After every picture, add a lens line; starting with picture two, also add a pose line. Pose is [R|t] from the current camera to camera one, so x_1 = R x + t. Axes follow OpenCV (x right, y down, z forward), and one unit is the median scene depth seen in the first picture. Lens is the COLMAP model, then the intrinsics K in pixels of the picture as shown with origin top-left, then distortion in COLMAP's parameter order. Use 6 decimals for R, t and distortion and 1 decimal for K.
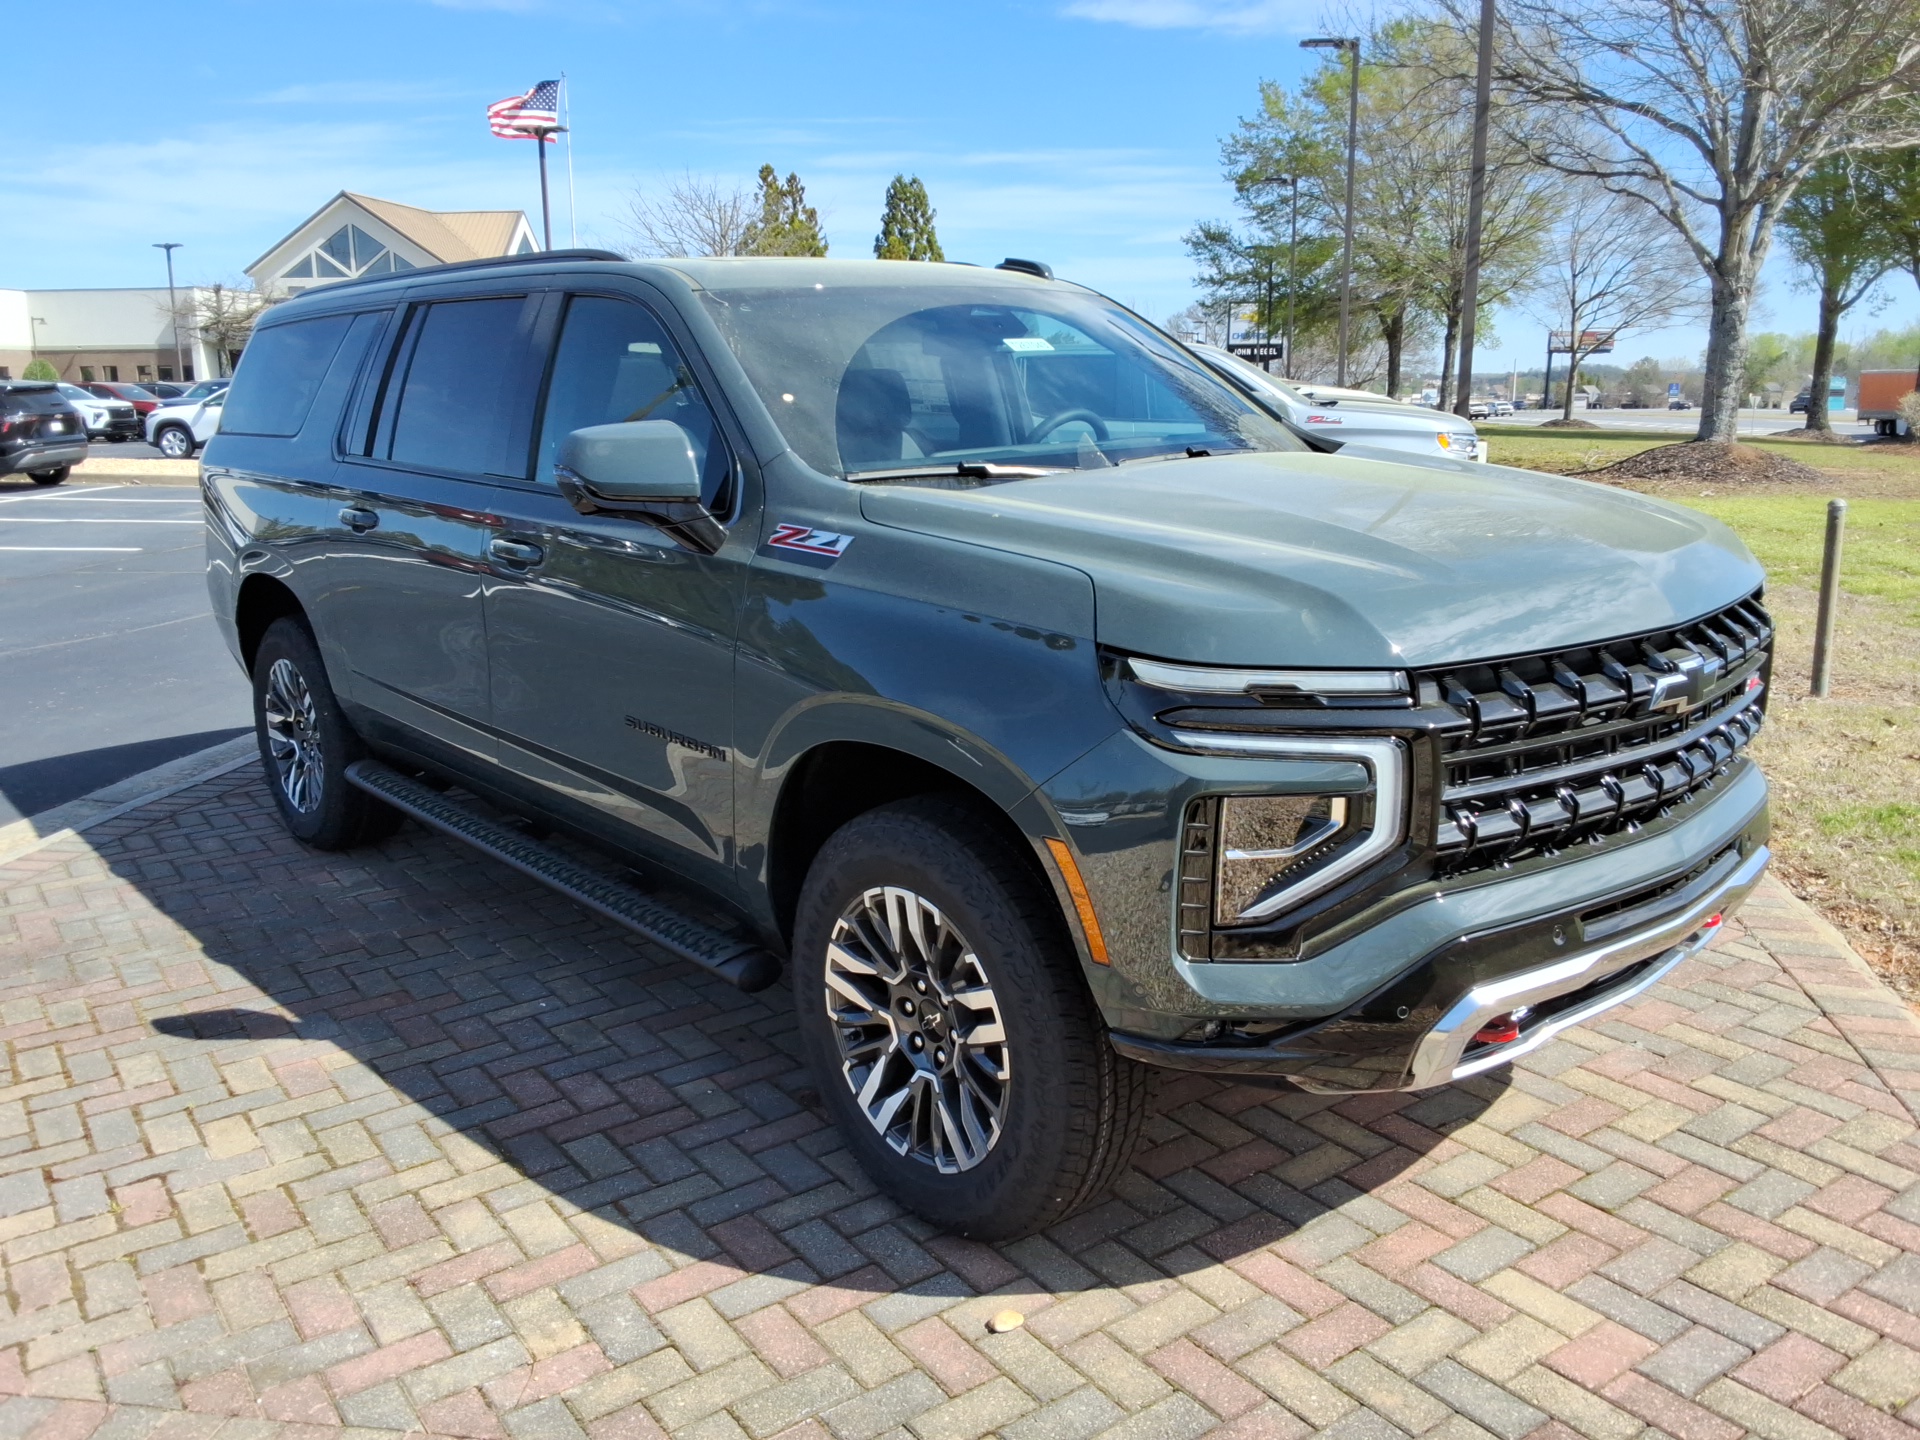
lens RADIAL K [[1531.7, 0, 973.6], [0, 1531.7, 703.5], [0, 0, 1]] dist [0.119075, -0.188667]
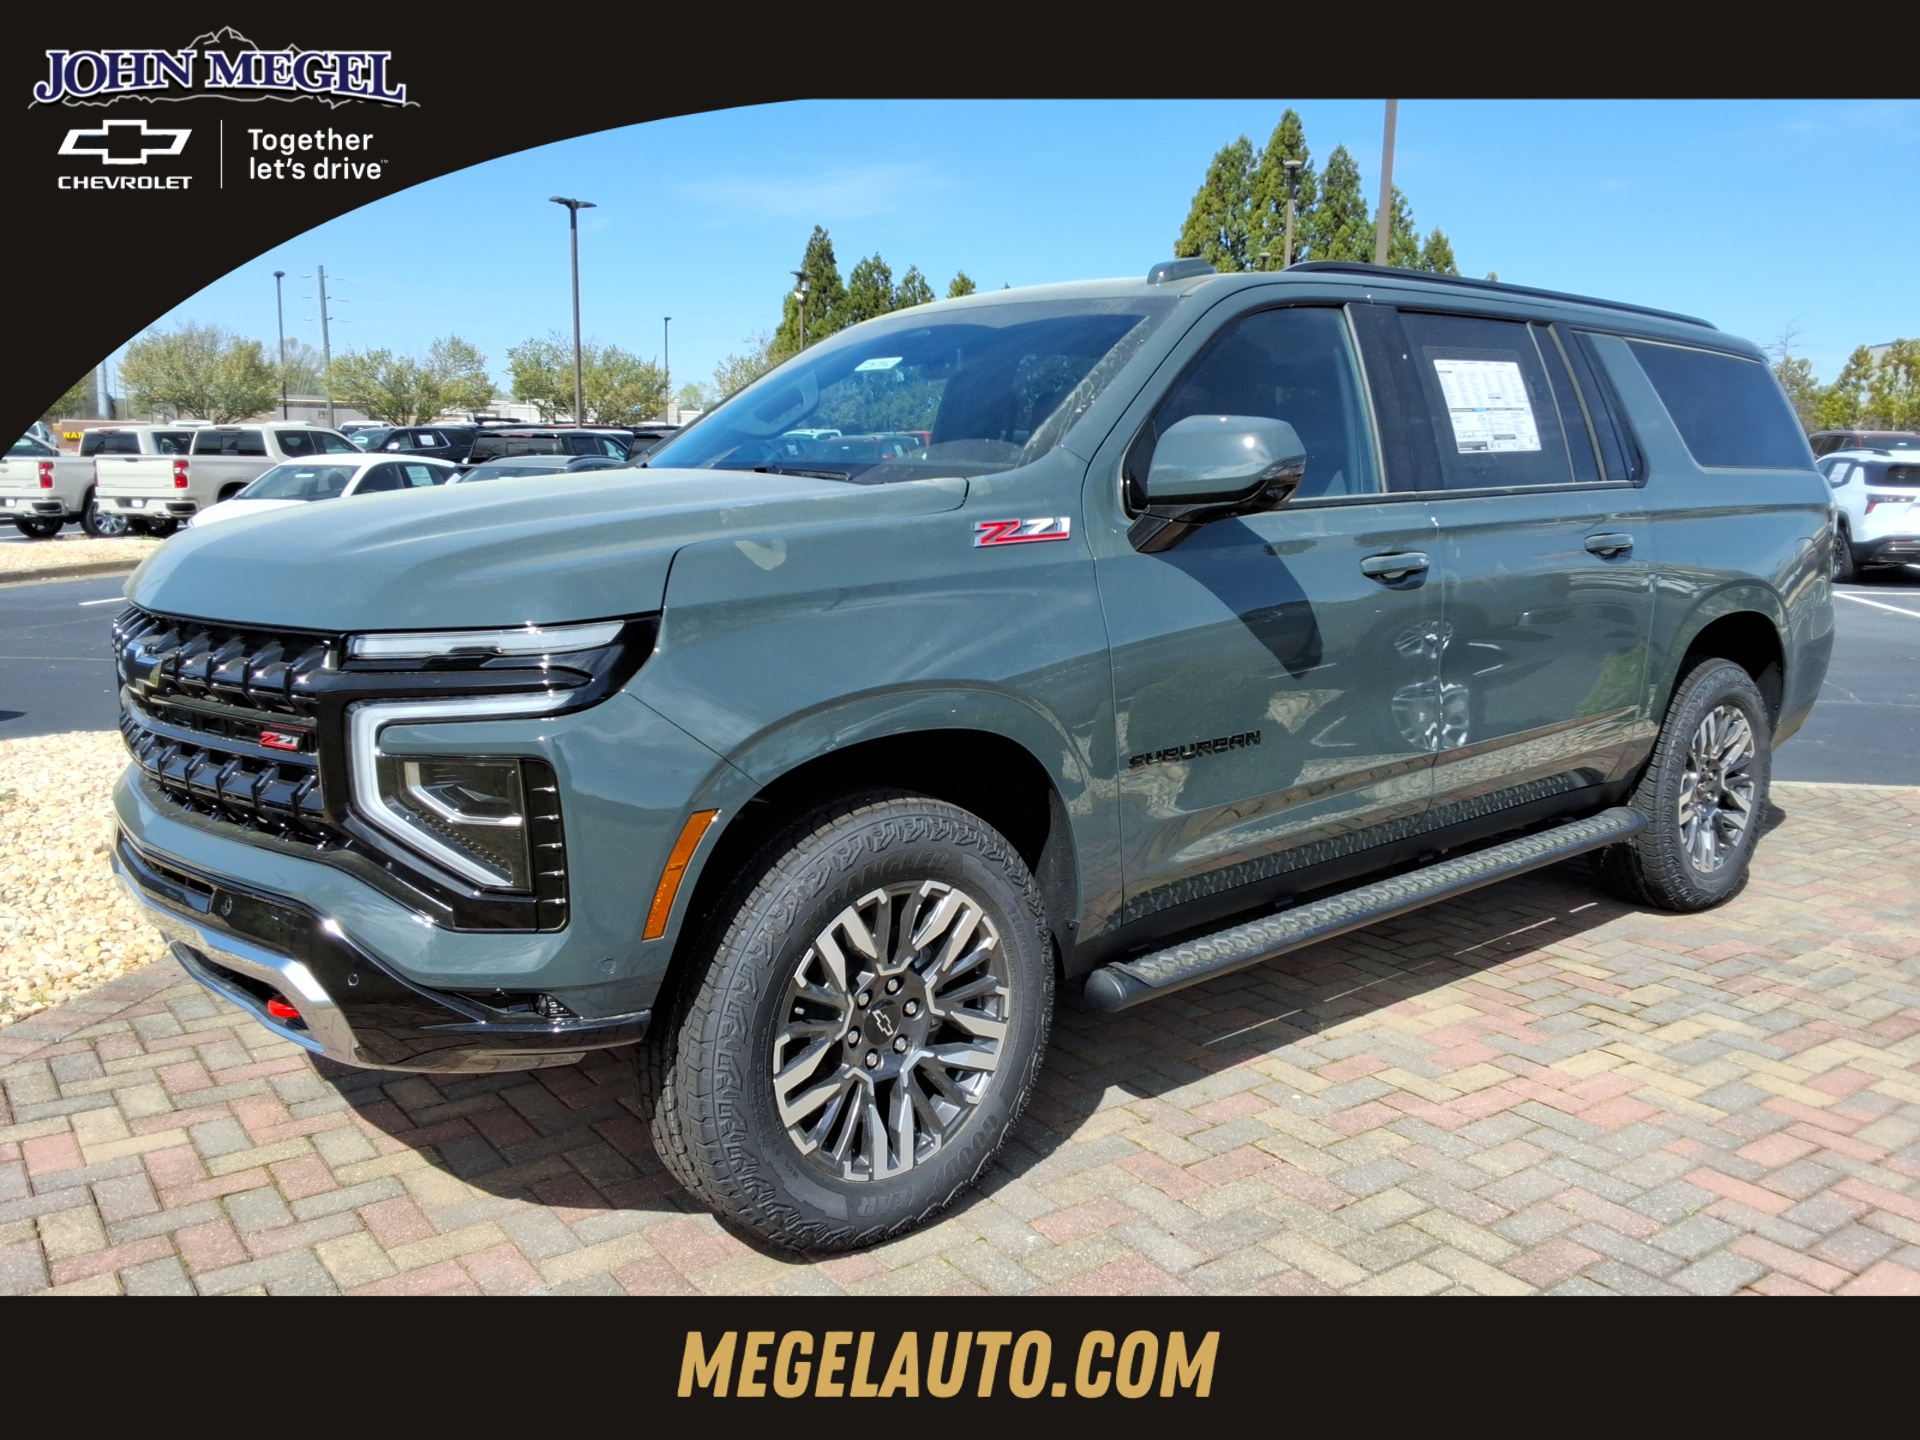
lens RADIAL K [[1531.7, 0, 973.6], [0, 1531.7, 703.5], [0, 0, 1]] dist [0.119075, -0.188667]
pose [[0.002211, 0.171353, -0.985207, 1.242217], [-0.220082, 0.961137, 0.166672, -0.238109], [0.975479, 0.216457, 0.039836, 1.257768]]
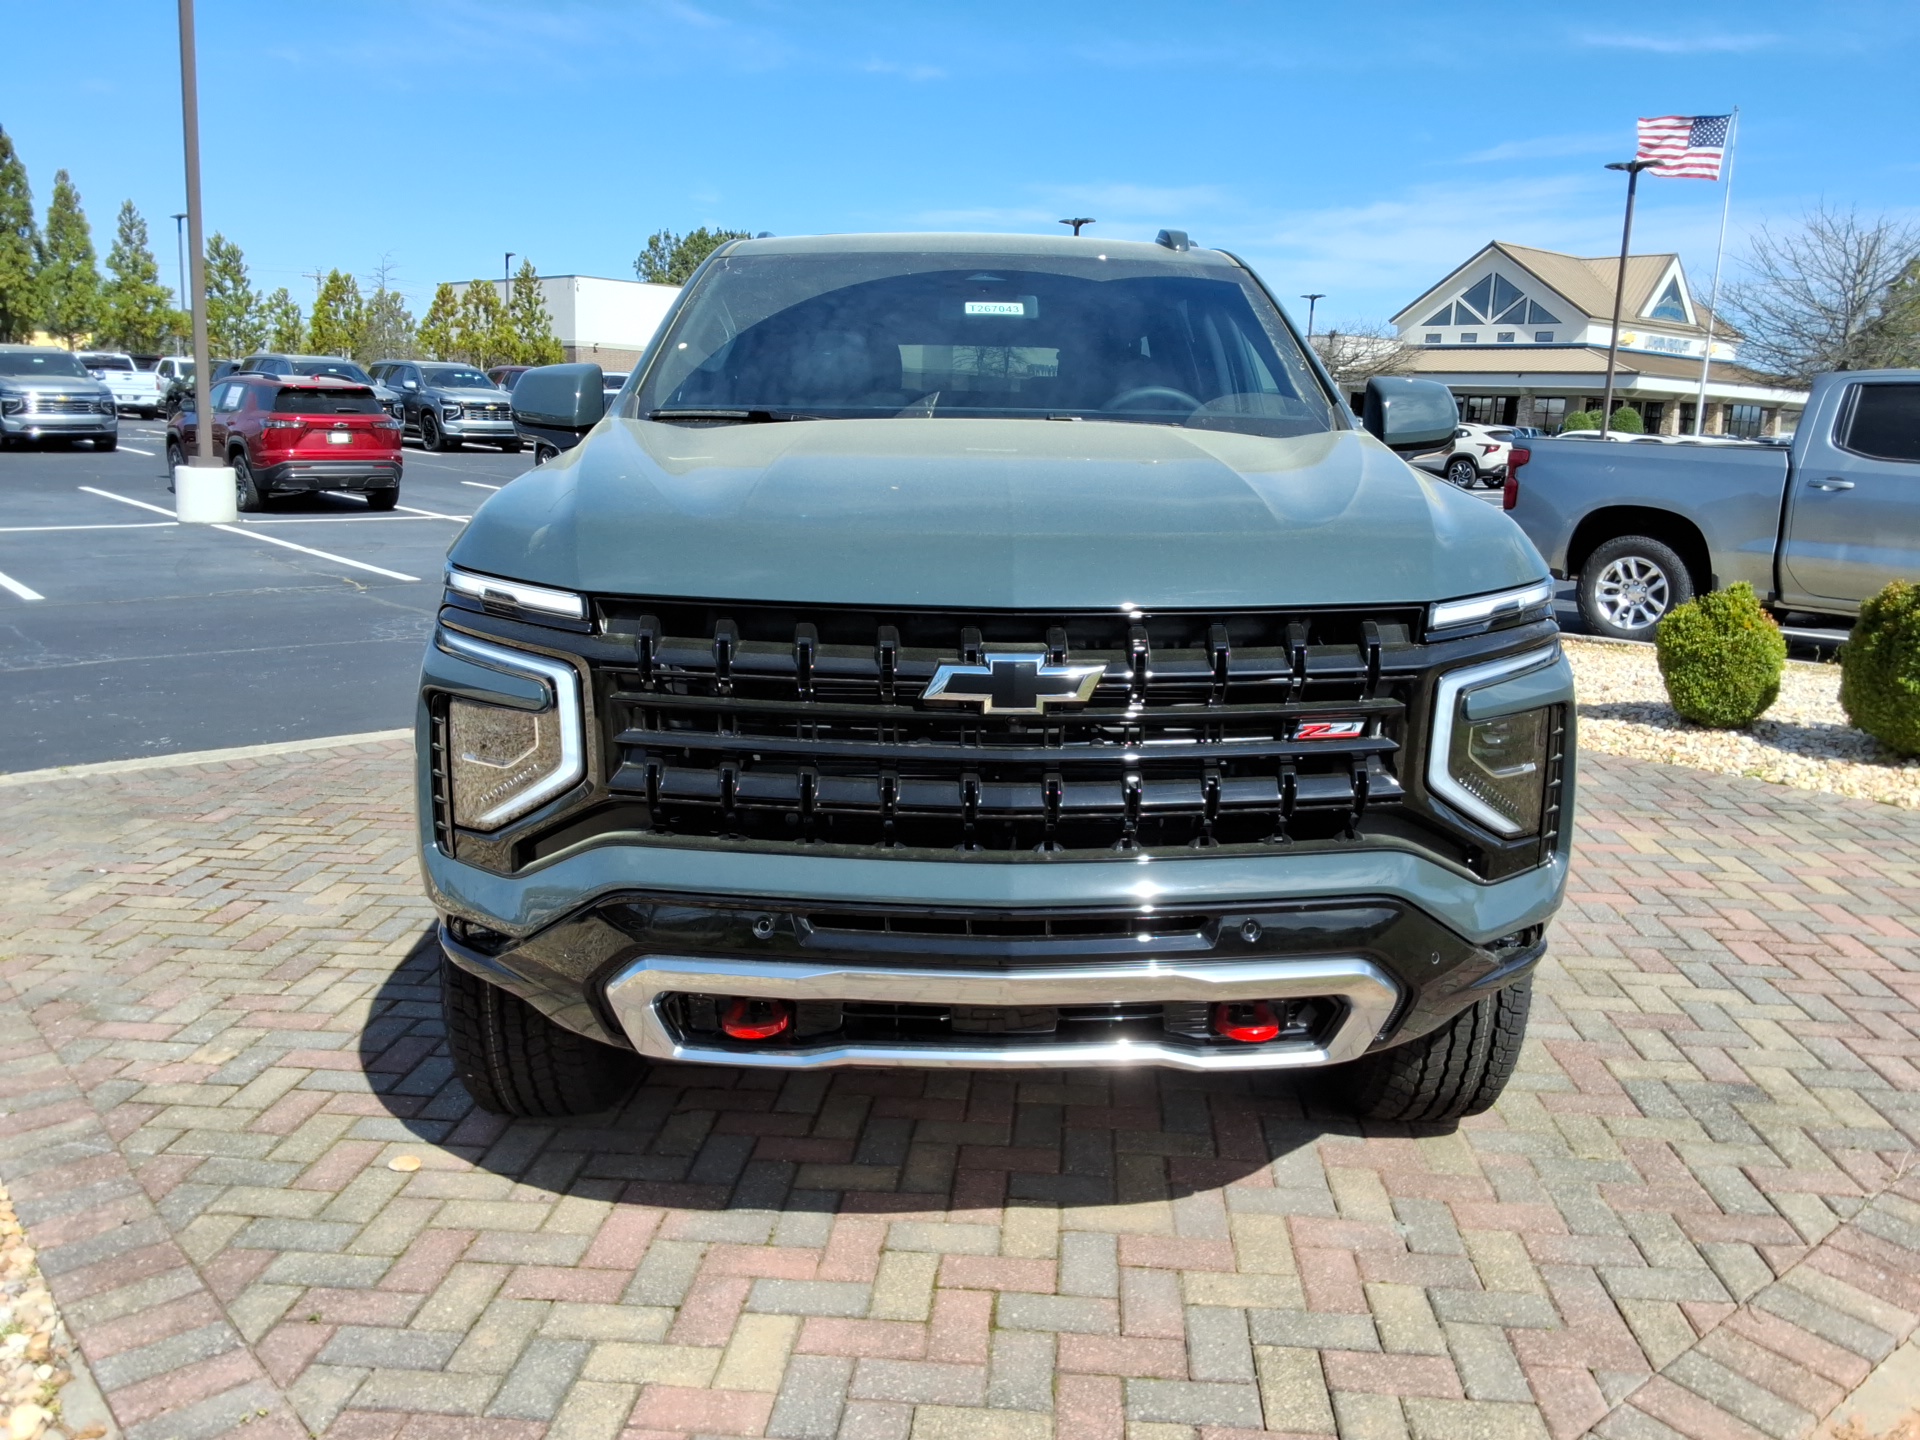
lens RADIAL K [[1543.1, 0, 973.9], [0, 1543.1, 700.5], [0, 0, 1]] dist [0.089252, -0.137771]
pose [[0.764687, 0.152722, -0.626043, 0.793004], [-0.172843, 0.984521, 0.029050, -0.019503], [0.620789, 0.085993, 0.779247, 0.299323]]
